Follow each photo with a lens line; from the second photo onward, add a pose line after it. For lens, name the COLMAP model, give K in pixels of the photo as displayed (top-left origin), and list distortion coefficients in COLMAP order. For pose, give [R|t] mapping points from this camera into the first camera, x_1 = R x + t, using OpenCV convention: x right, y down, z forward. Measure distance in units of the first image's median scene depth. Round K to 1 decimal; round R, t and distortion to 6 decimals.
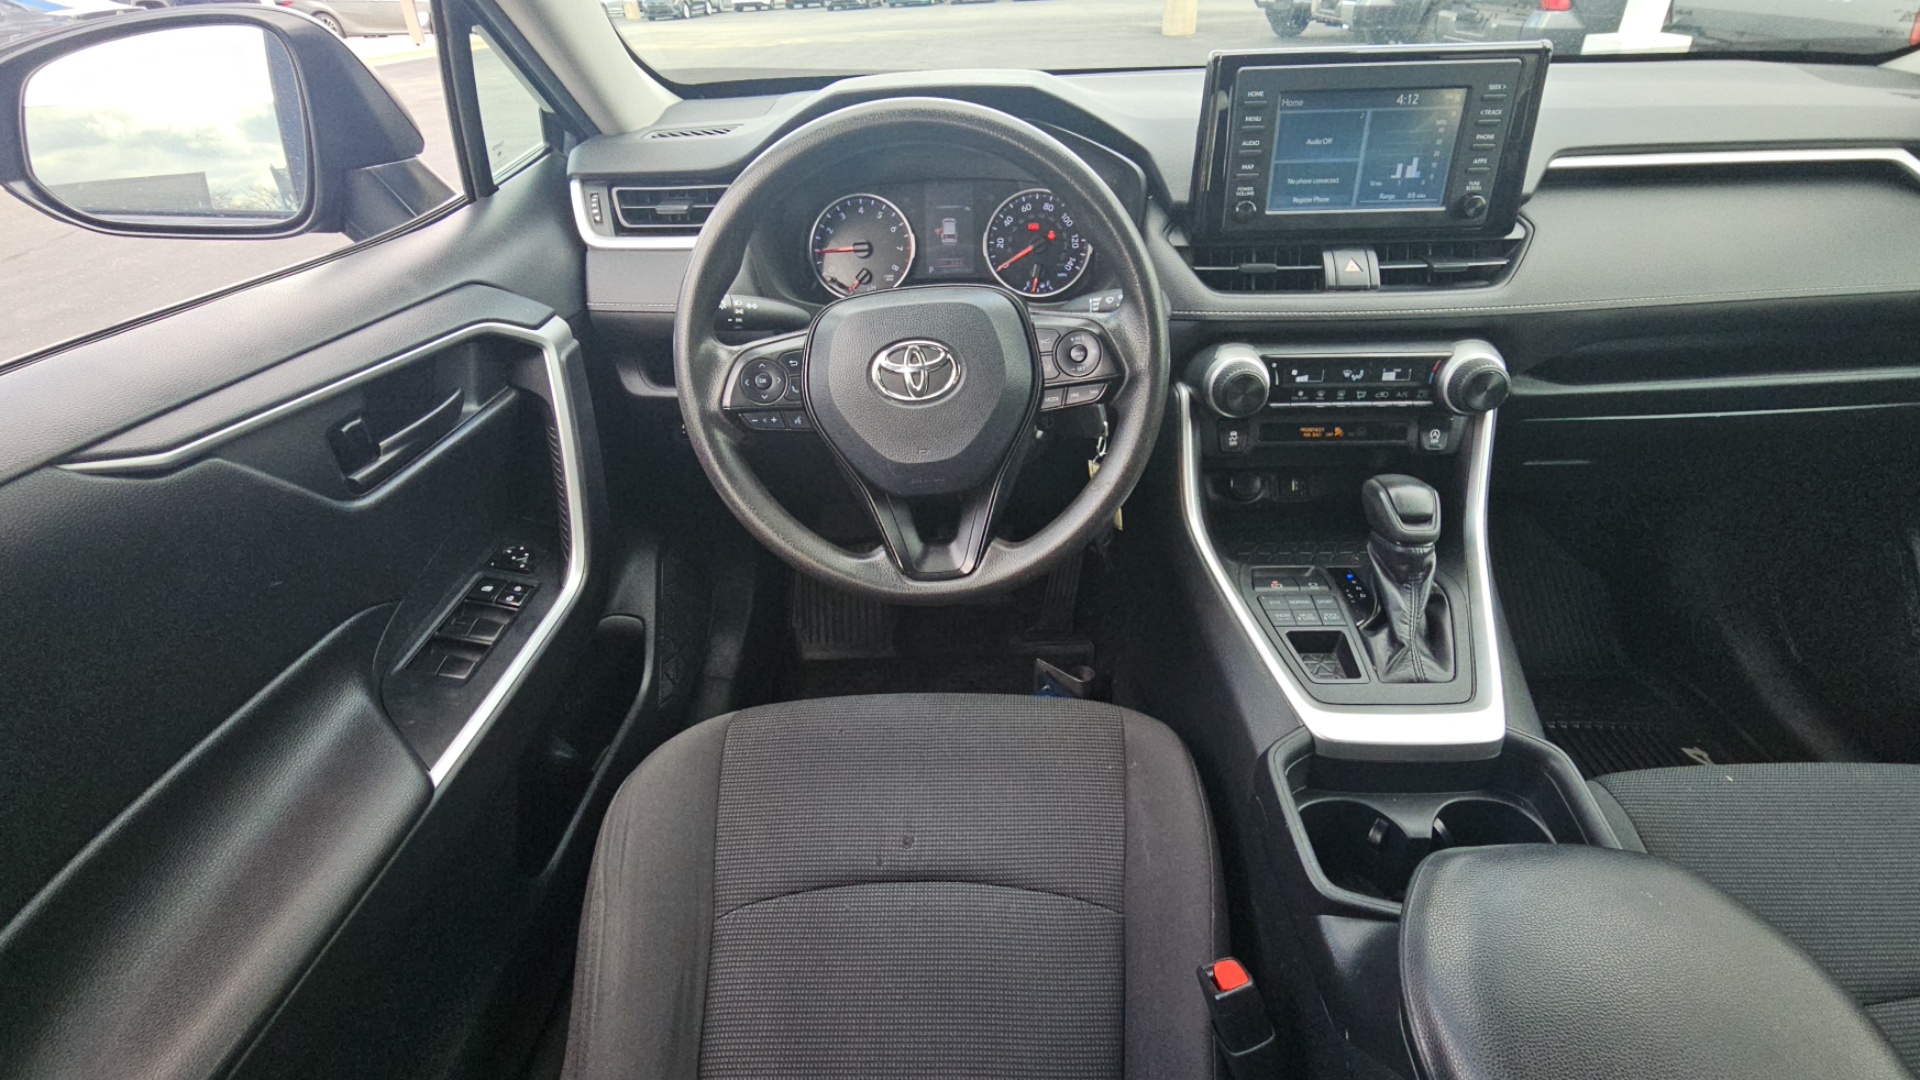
lens RADIAL K [[860.5, 0, 976.0], [0, 860.5, 538.4], [0, 0, 1]] dist [0.009379, -0.007654]
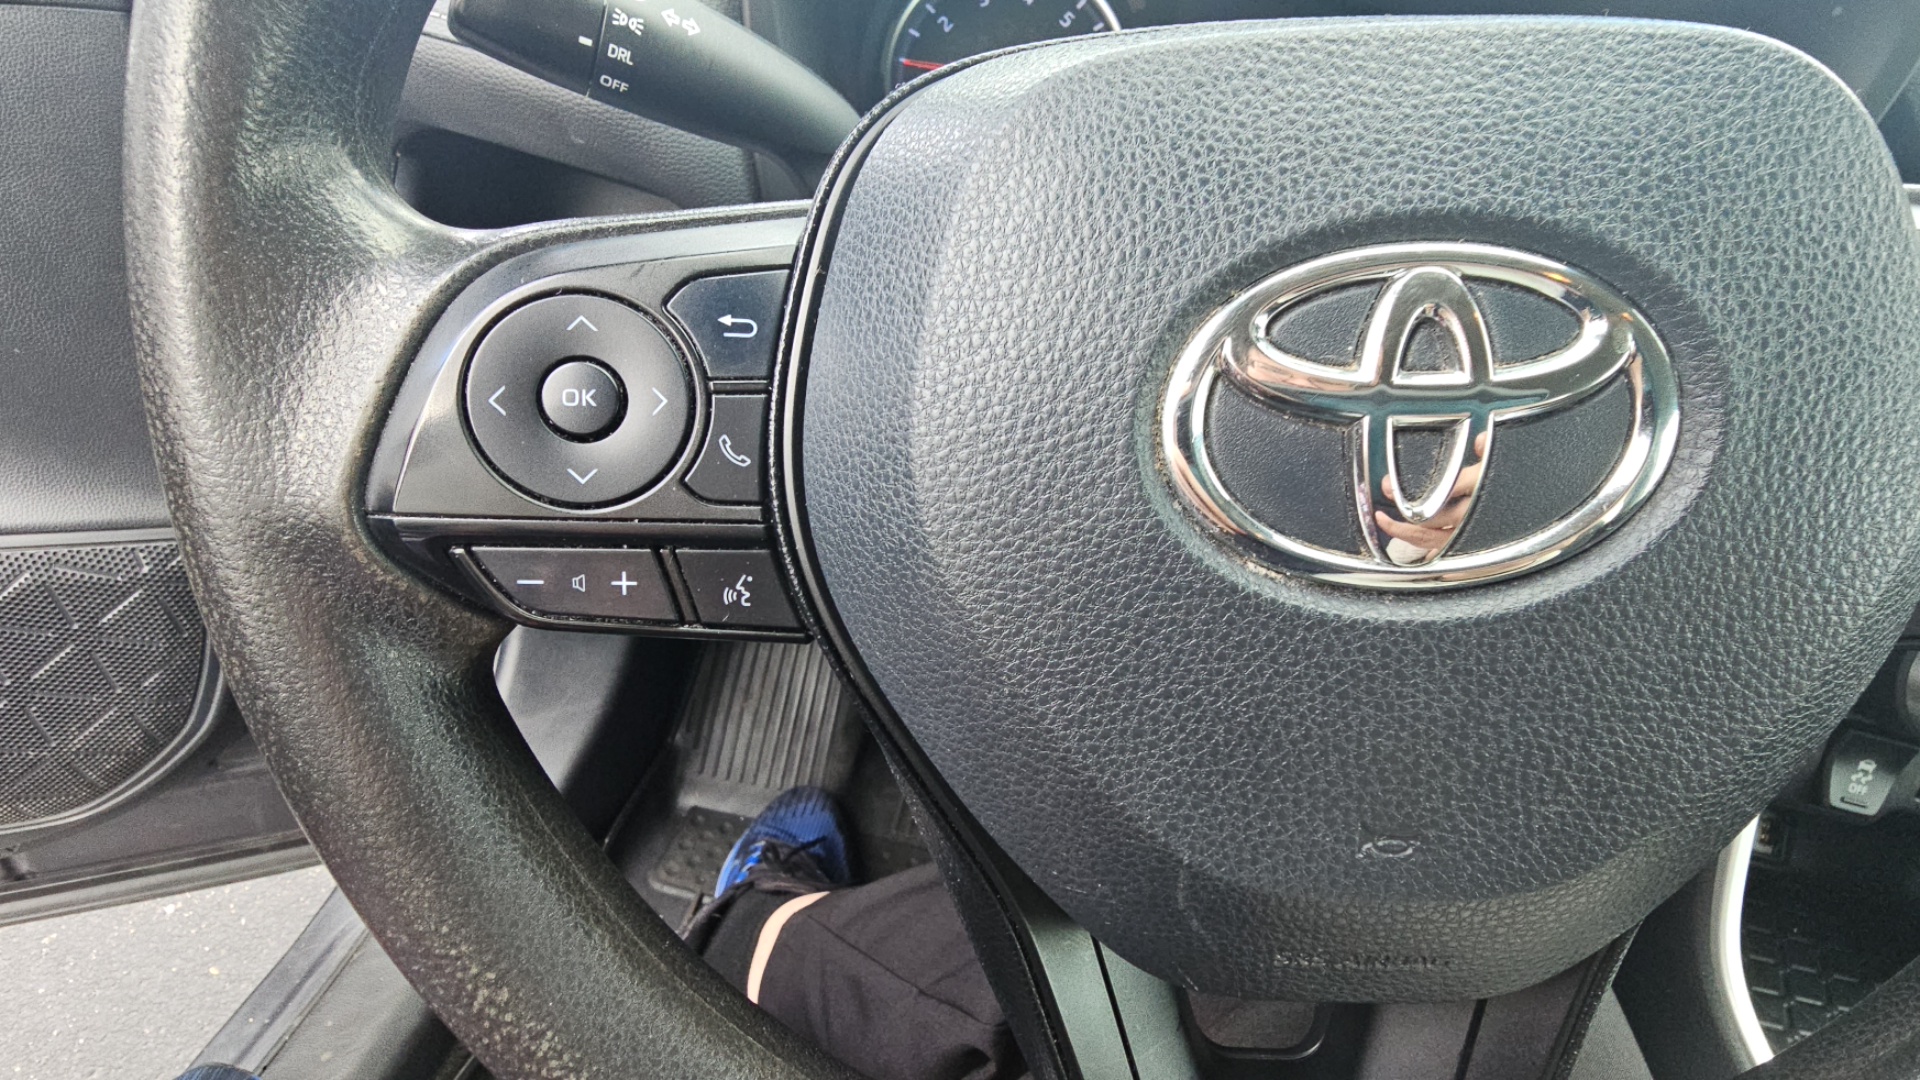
lens RADIAL K [[860.5, 0, 955.4], [0, 860.5, 527.6], [0, 0, 1]] dist [0.009379, -0.007654]
pose [[0.996960, 0.077740, 0.005230, -0.132190], [-0.077384, 0.995753, -0.049869, -0.125662], [-0.009085, 0.049313, 0.998742, 0.670467]]
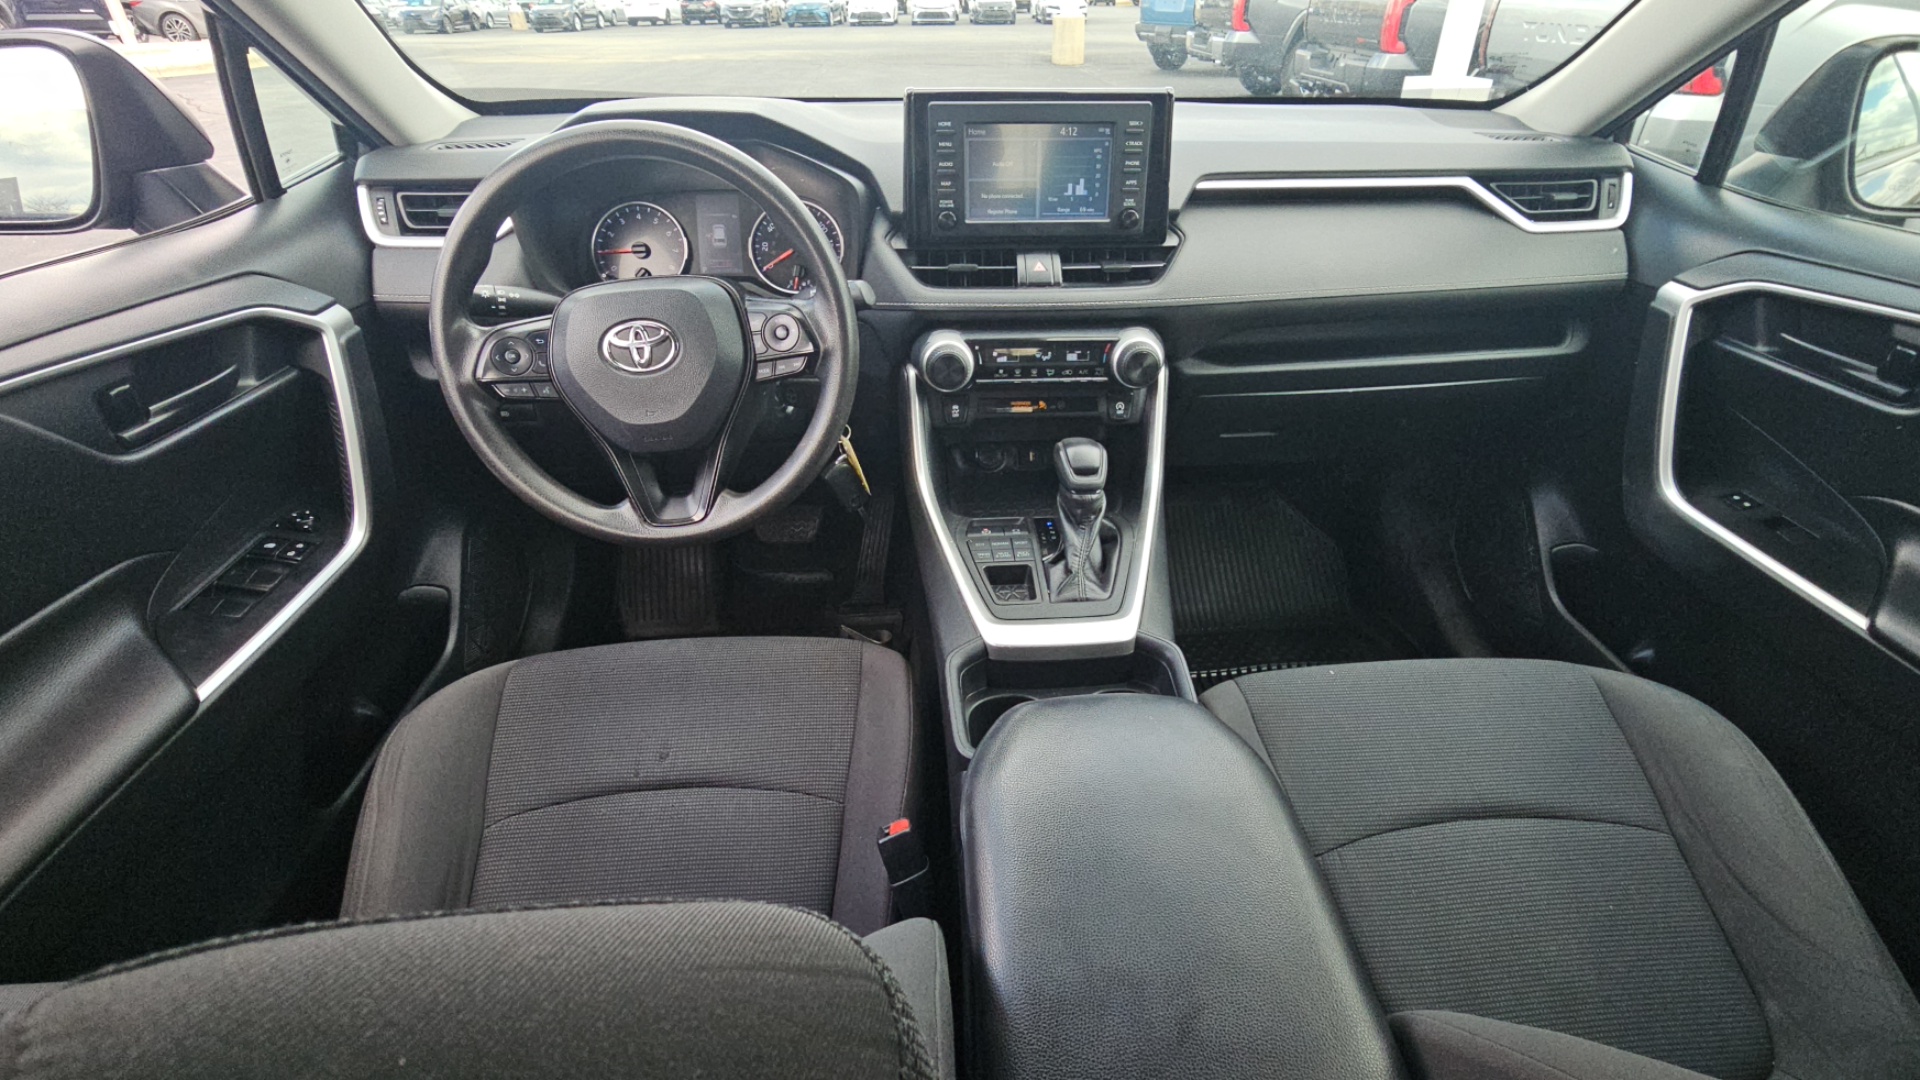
lens RADIAL K [[860.5, 0, 976.5], [0, 860.5, 540.8], [0, 0, 1]] dist [0.009379, -0.007654]
pose [[0.994920, -0.023306, 0.097935, 0.219465], [0.025110, 0.999536, -0.017227, 0.087797], [-0.097488, 0.019599, 0.995044, -0.188046]]
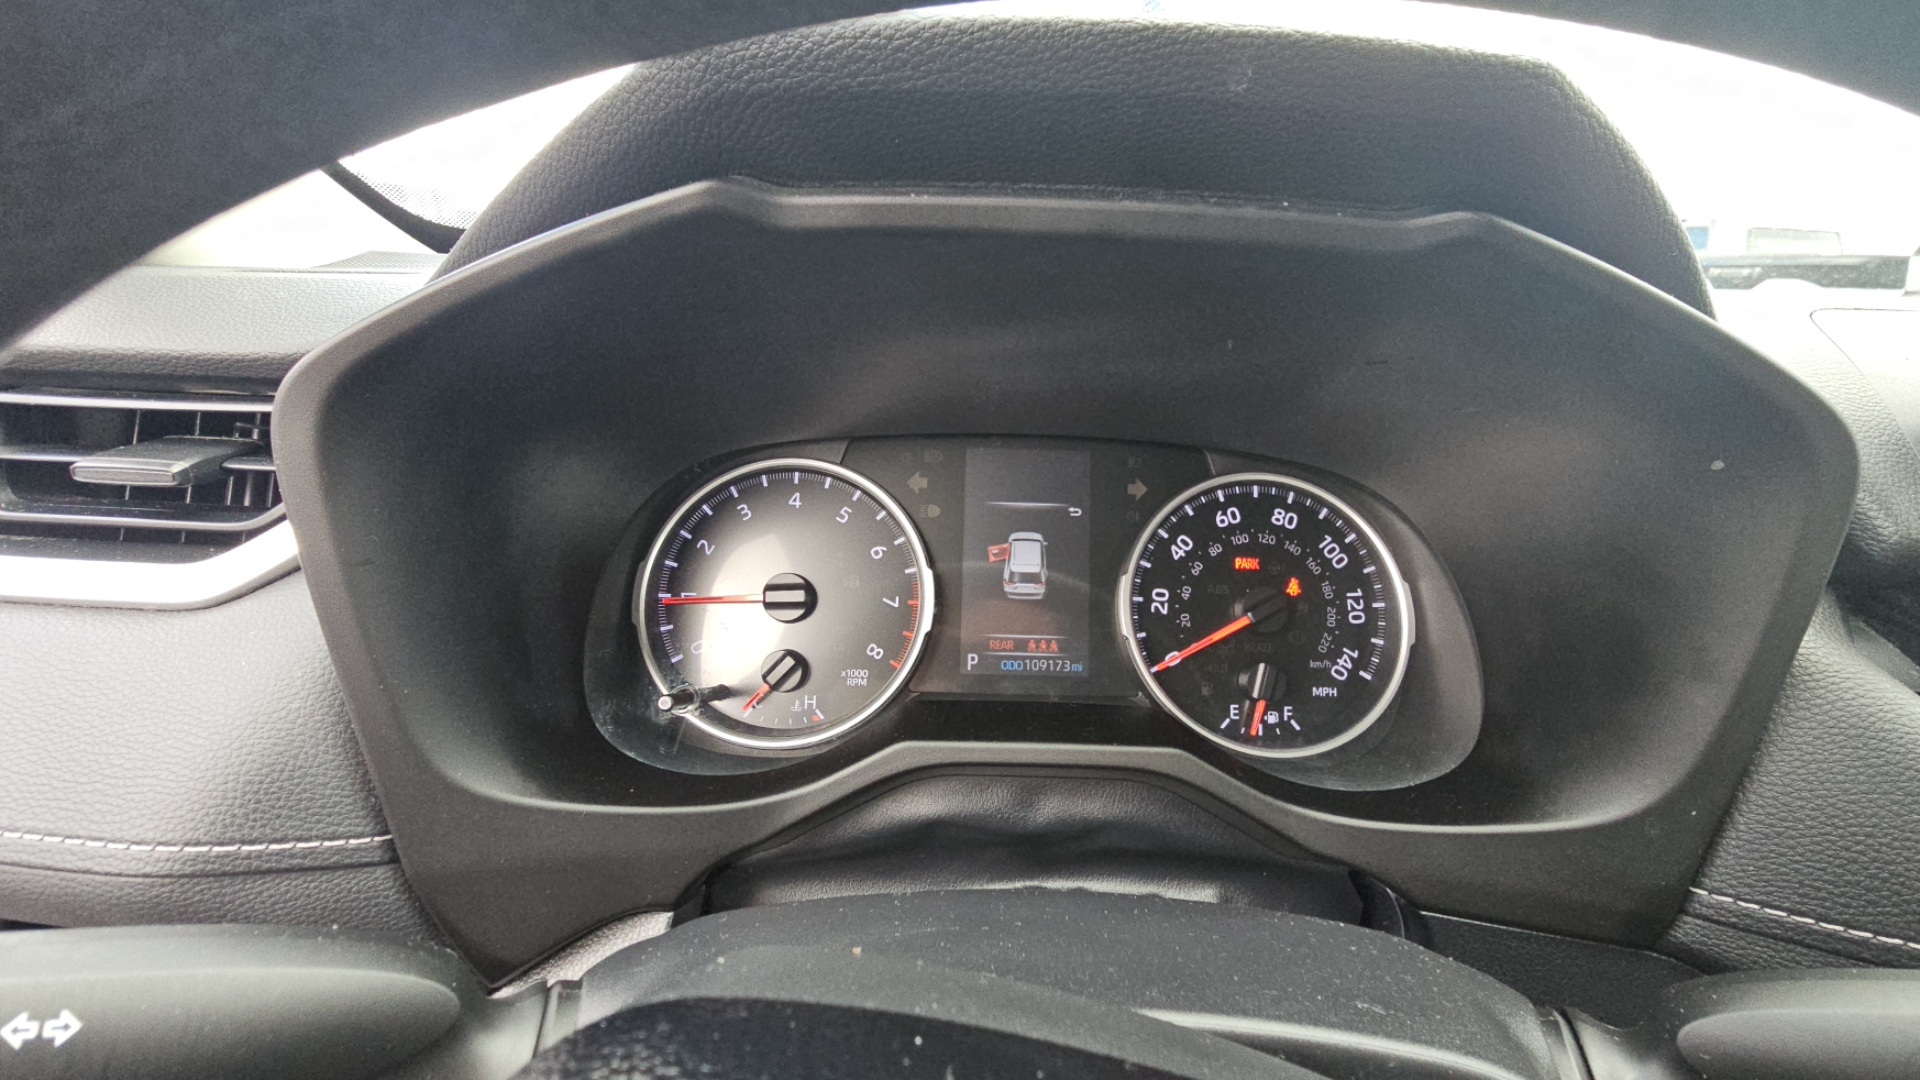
lens RADIAL K [[860.5, 0, 974.9], [0, 860.5, 546.3], [0, 0, 1]] dist [0.009379, -0.007654]
pose [[0.997179, 0.049786, 0.056171, -0.088050], [-0.031146, 0.955352, -0.293824, -0.297503], [-0.068291, 0.291245, 0.954208, 0.752996]]
